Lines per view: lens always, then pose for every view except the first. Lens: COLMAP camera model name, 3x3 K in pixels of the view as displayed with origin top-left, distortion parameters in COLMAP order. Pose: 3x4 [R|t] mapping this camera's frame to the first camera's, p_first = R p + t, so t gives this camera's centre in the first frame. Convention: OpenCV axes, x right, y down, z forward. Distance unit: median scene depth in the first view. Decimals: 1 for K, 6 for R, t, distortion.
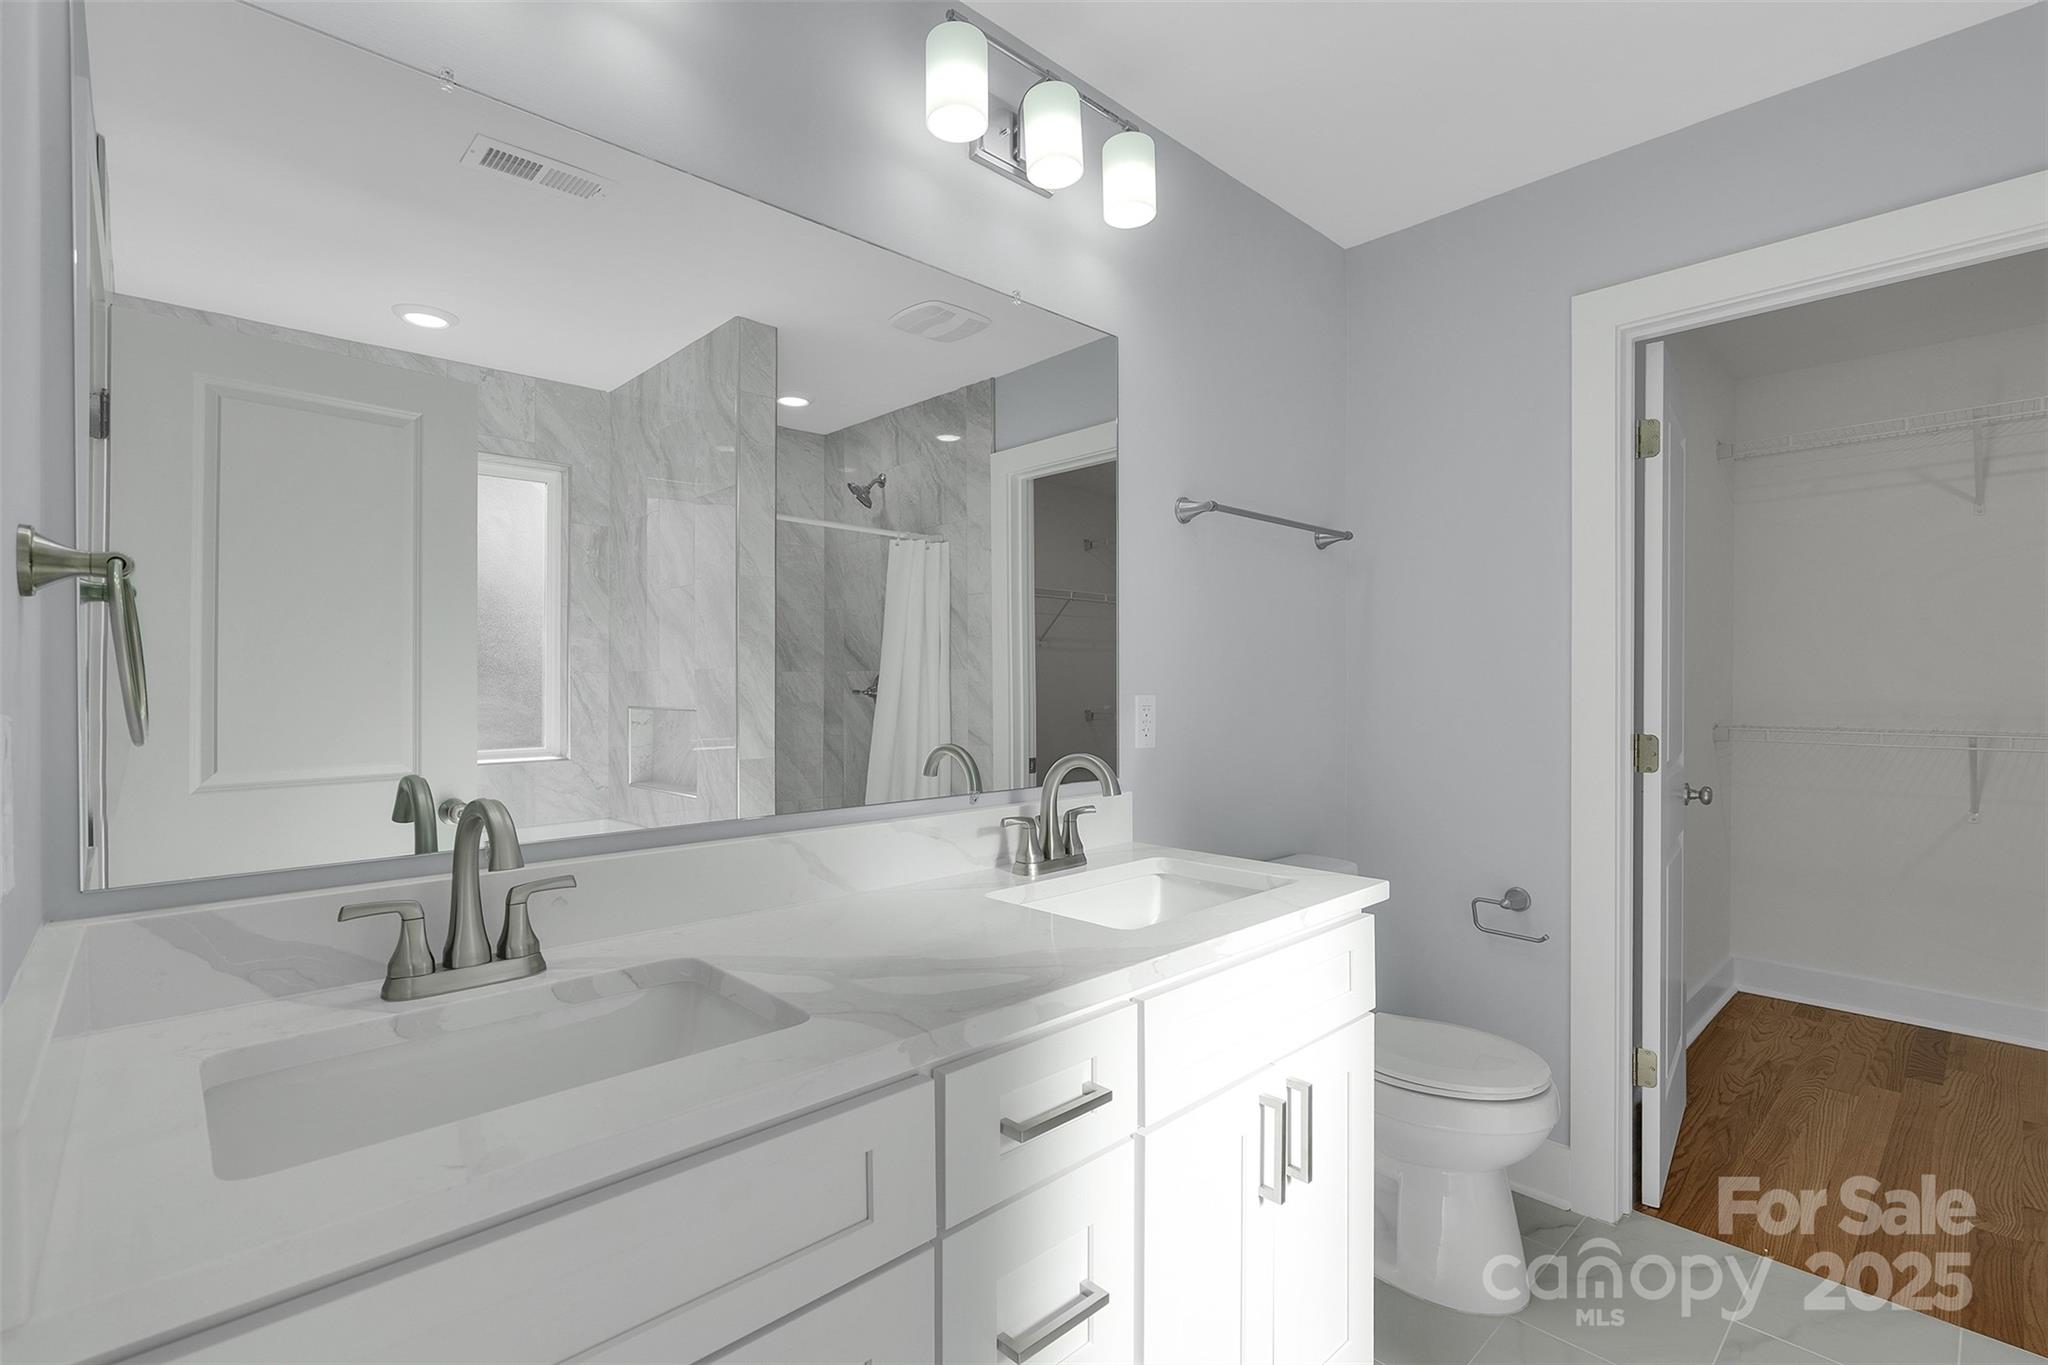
lens RADIAL K [[932.1, 0, 1011.4], [0, 932.1, 697.0], [0, 0, 1]] dist [-0.003076, 0.000910]
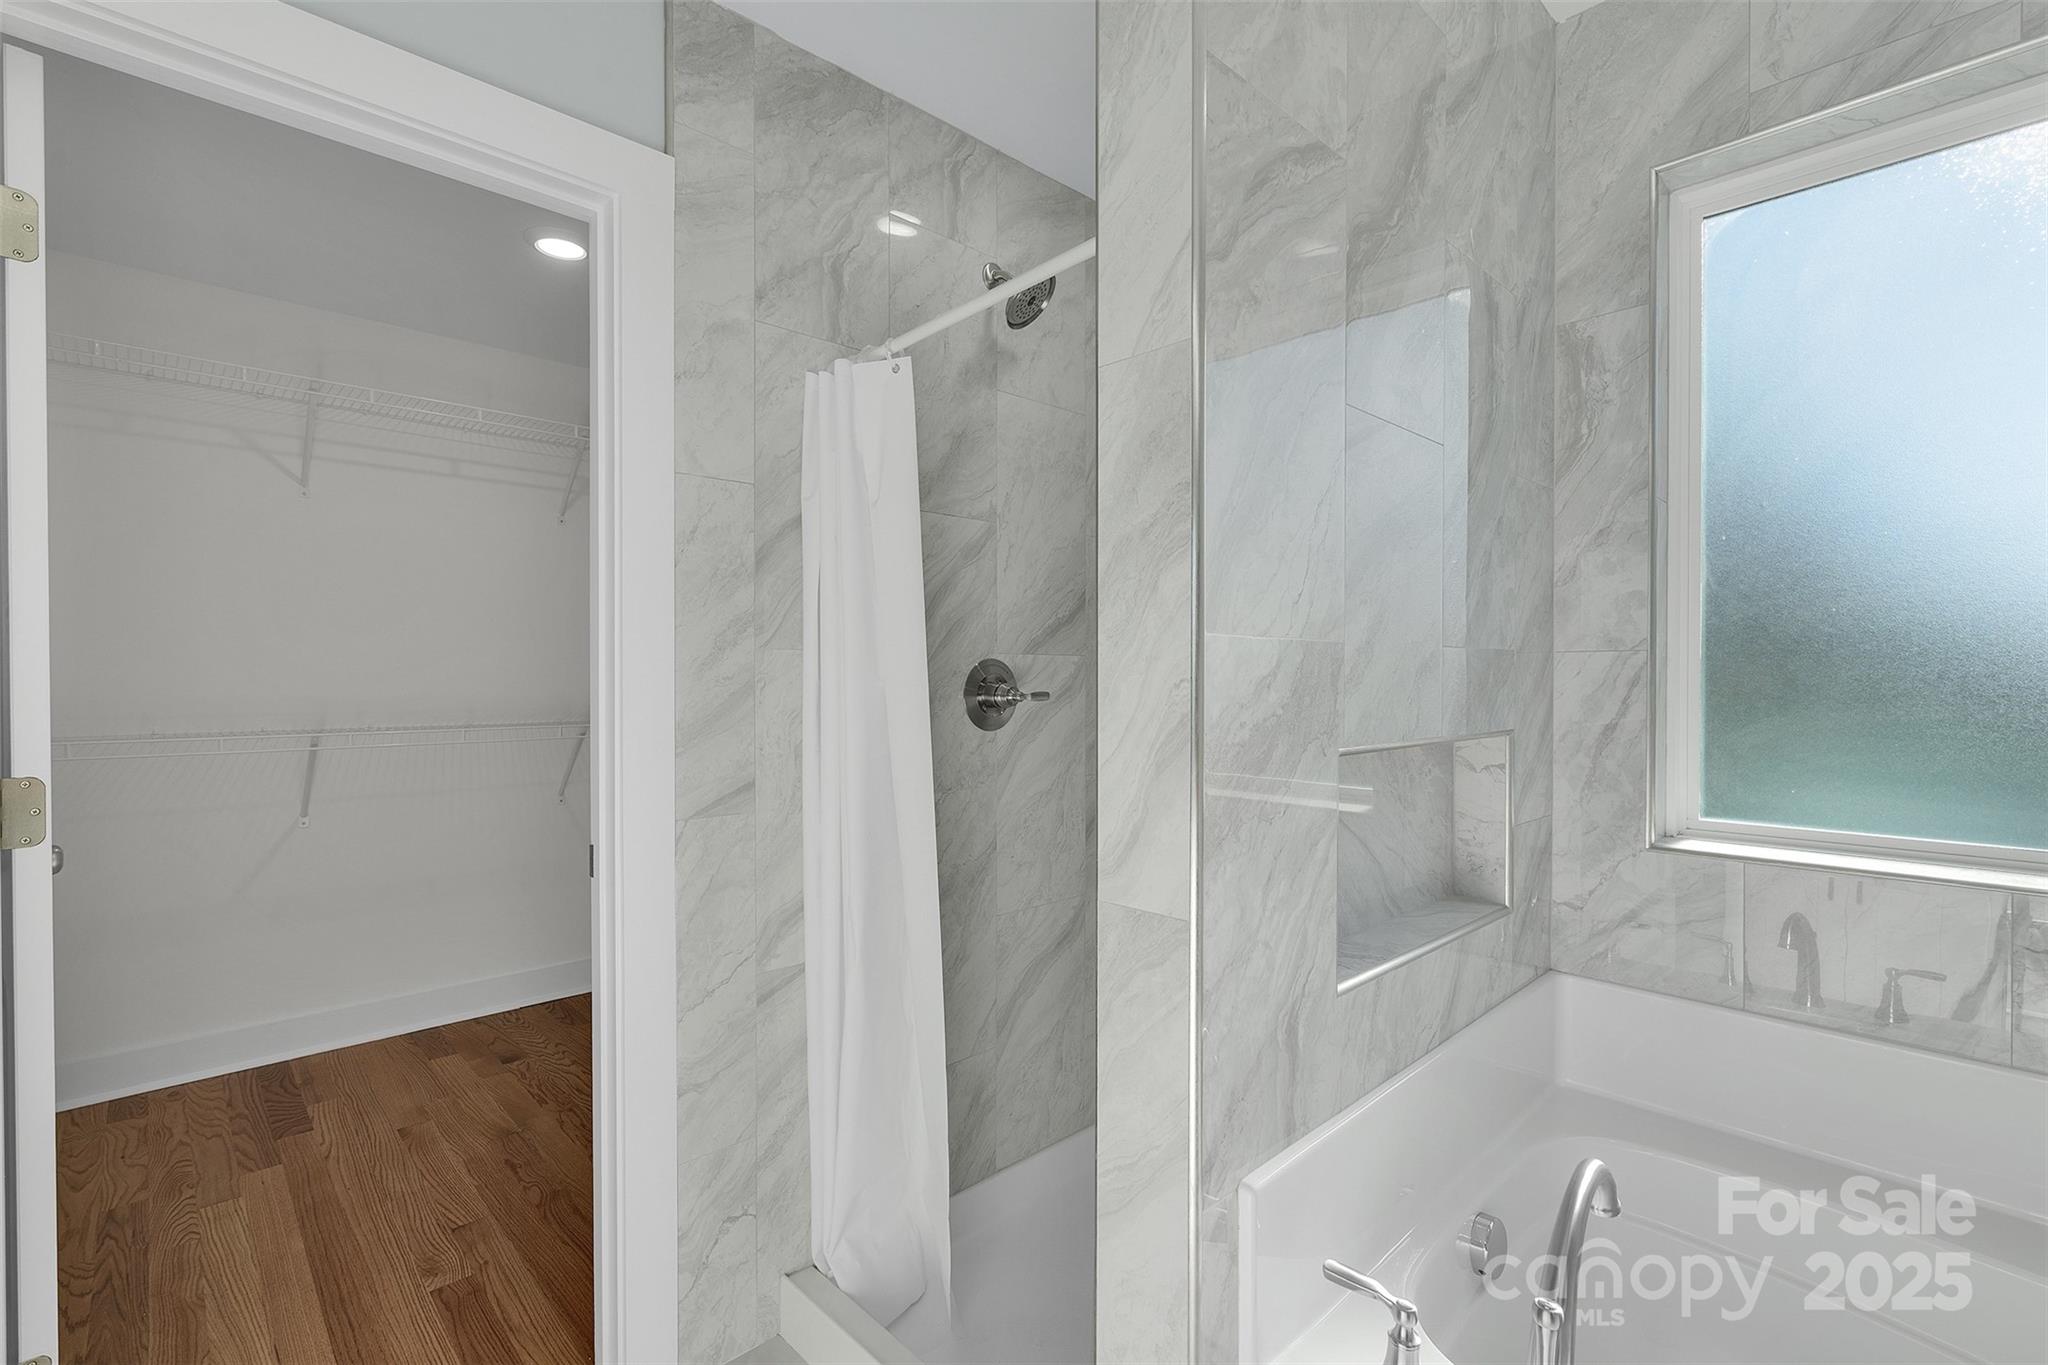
lens RADIAL K [[932.1, 0, 1035.6], [0, 932.1, 684.2], [0, 0, 1]] dist [-0.003076, 0.000910]
pose [[-0.017387, -0.009072, 0.999808, 0.126049], [0.011931, 0.999886, 0.009280, -0.010798], [-0.999778, 0.012090, -0.017277, 0.390562]]
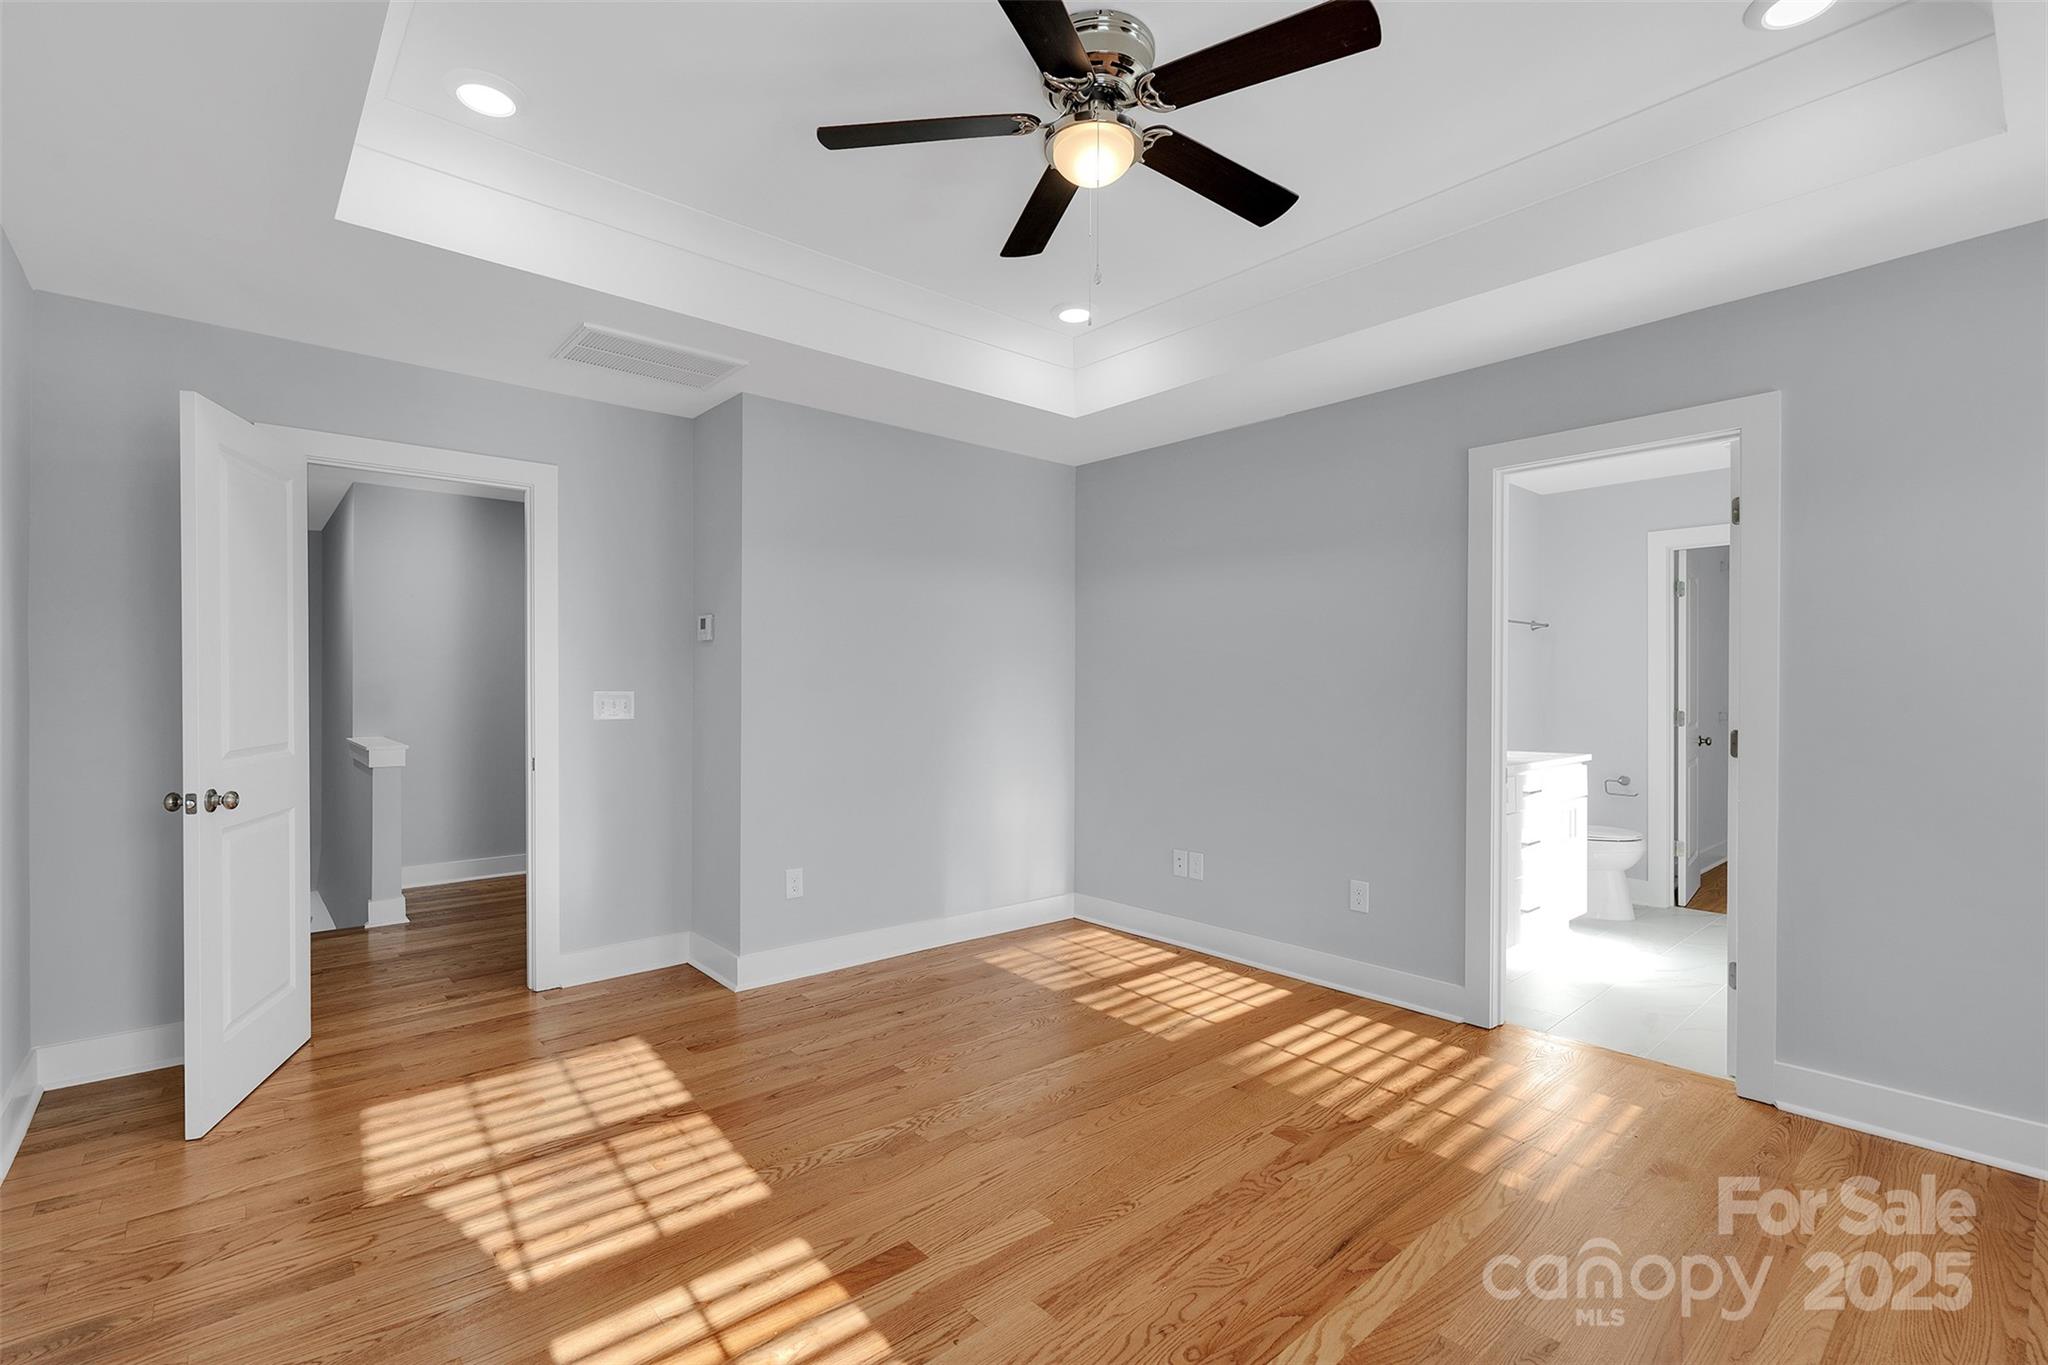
lens RADIAL K [[932.1, 0, 1013.6], [0, 932.1, 696.2], [0, 0, 1]] dist [-0.003076, 0.000910]
pose [[0.999393, 0.002372, -0.034760, -0.884960], [-0.002695, 0.999954, -0.009236, 0.027095], [0.034736, 0.009324, 0.999353, -1.357550]]
